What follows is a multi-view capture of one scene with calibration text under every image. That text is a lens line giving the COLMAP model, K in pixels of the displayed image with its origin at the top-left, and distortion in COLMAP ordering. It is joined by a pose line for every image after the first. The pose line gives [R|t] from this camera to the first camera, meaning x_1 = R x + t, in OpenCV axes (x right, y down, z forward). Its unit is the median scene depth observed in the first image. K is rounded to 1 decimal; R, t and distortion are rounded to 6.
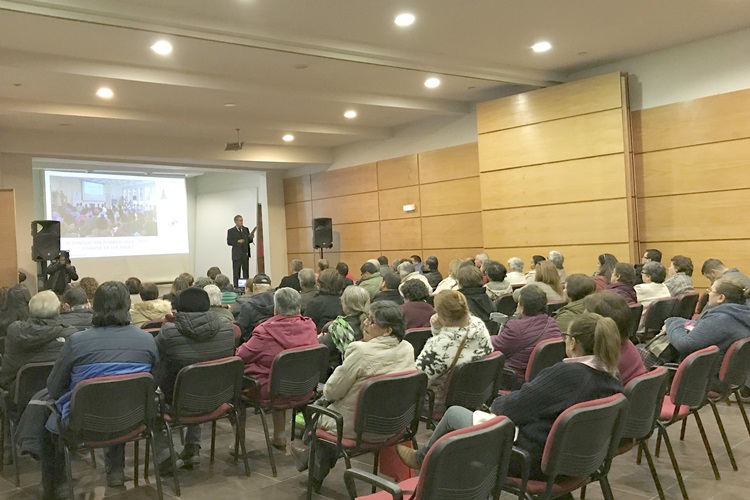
lens RADIAL K [[746.8, 0, 374.9], [0, 746.8, 253.2], [0, 0, 1]] dist [0.133374, 0.000000]
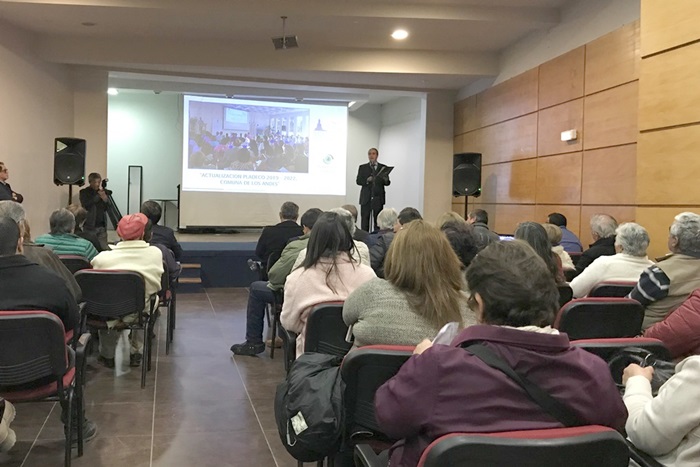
lens RADIAL K [[697.0, 0, 349.9], [0, 697.0, 231.9], [0, 0, 1]] dist [0.133374, 0.000000]
pose [[0.810969, 0.083911, -0.579041, 0.228945], [-0.066716, 0.996470, 0.050964, 0.000460], [0.581273, -0.002699, 0.813704, 0.396782]]
